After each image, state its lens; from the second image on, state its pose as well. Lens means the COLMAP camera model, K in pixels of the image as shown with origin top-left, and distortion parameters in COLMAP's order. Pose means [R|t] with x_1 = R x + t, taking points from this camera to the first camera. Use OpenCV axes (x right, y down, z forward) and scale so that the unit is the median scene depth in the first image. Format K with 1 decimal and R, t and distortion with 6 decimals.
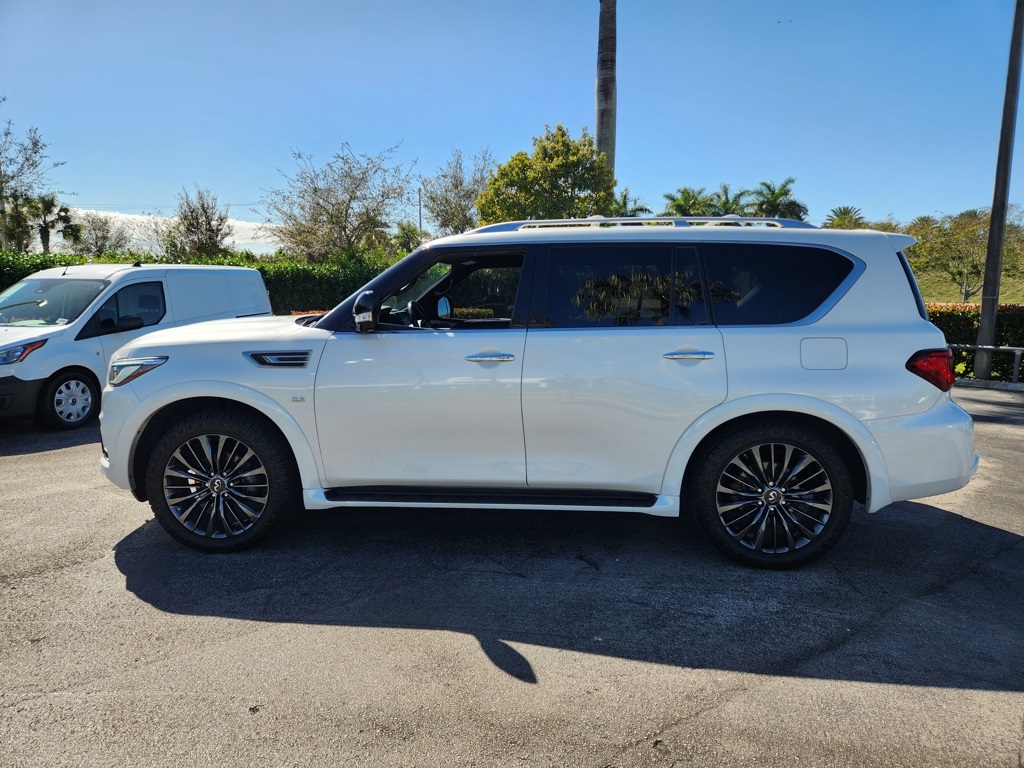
lens RADIAL K [[681.9, 0, 516.2], [0, 681.9, 387.0], [0, 0, 1]] dist [0.079452, -0.069999]
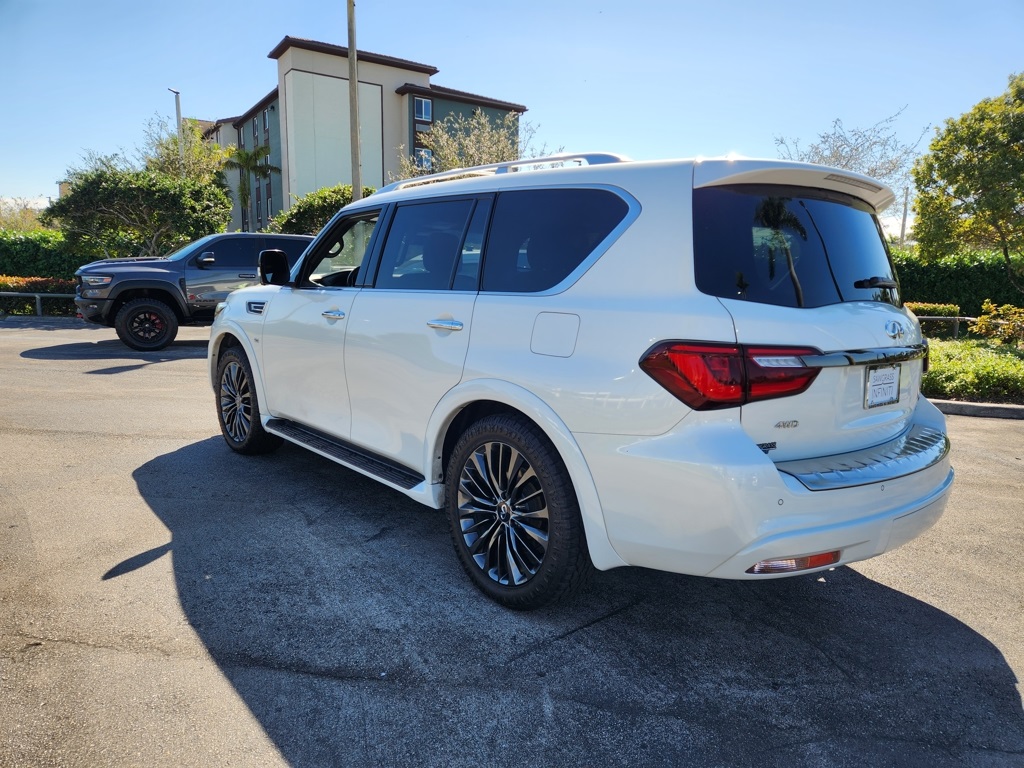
lens RADIAL K [[681.9, 0, 516.2], [0, 681.9, 387.0], [0, 0, 1]] dist [0.079452, -0.069999]
pose [[0.715252, 0.128977, -0.686862, 0.888457], [-0.123646, 0.990672, 0.057269, -0.026780], [0.687842, 0.043966, 0.724528, 0.434581]]
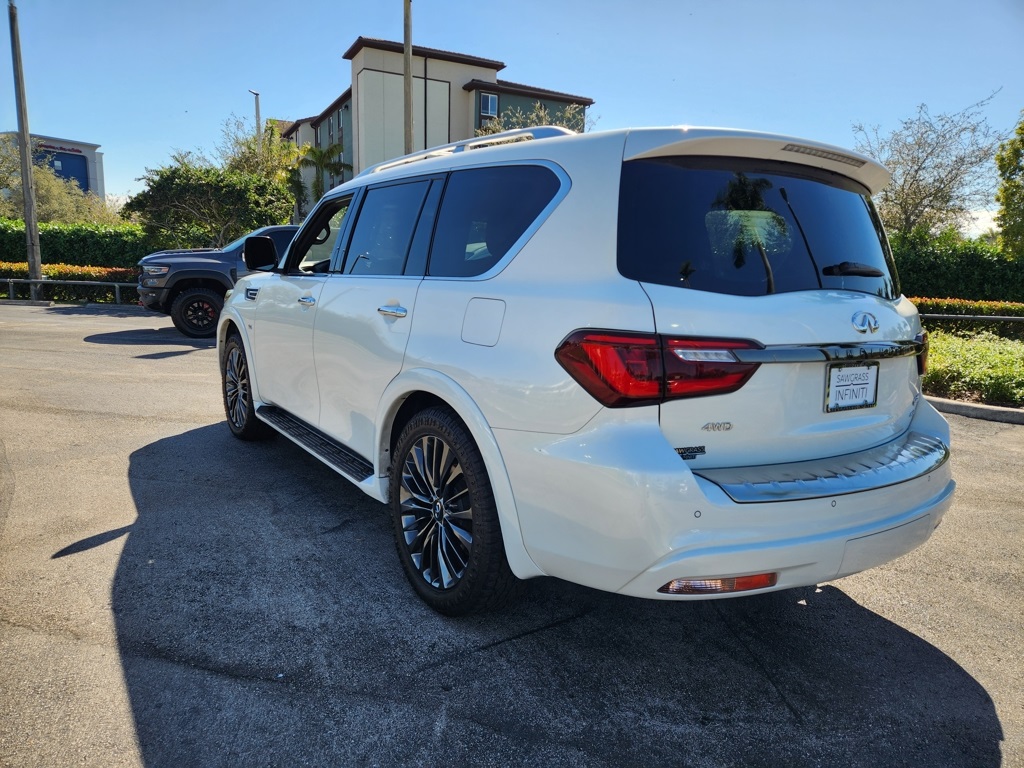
lens RADIAL K [[681.3, 0, 503.0], [0, 681.3, 381.4], [0, 0, 1]] dist [0.073632, -0.060854]
pose [[0.627540, 0.146045, -0.764765, 0.945543], [-0.142079, 0.987237, 0.071944, -0.038406], [0.765511, 0.063509, 0.640281, 0.569254]]
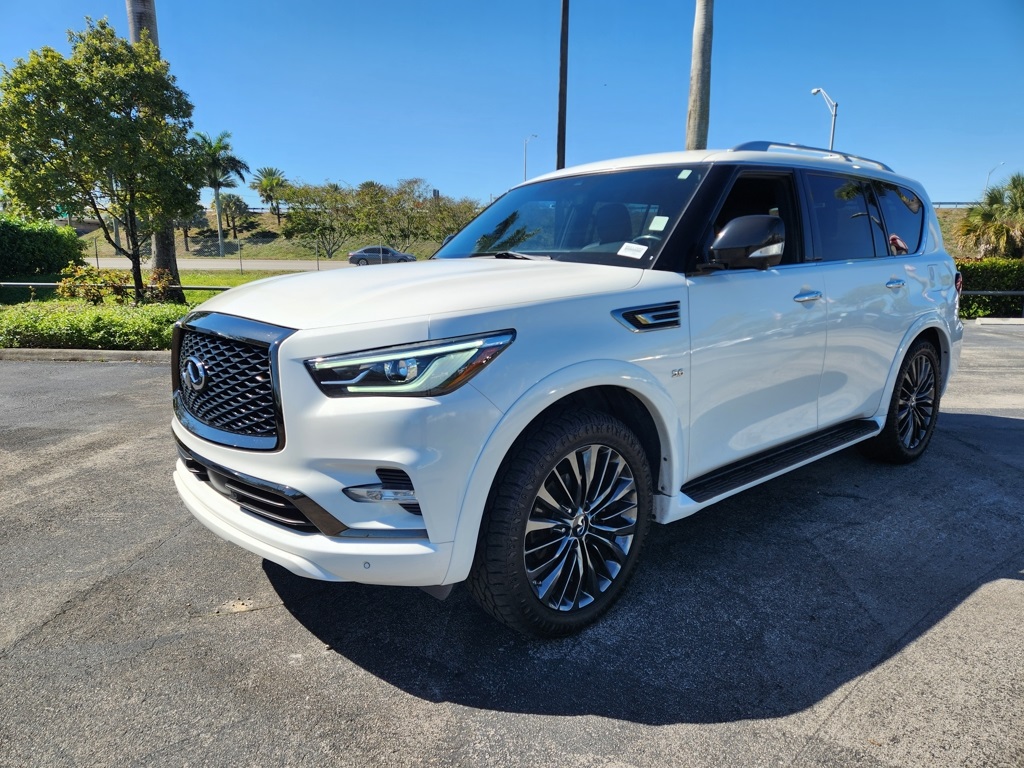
lens RADIAL K [[681.9, 0, 516.2], [0, 681.9, 387.0], [0, 0, 1]] dist [0.079452, -0.069999]
pose [[0.695767, -0.139081, 0.704673, -0.940621], [0.100405, 0.990274, 0.096314, -0.051605], [-0.711215, 0.003741, 0.702965, 0.634970]]
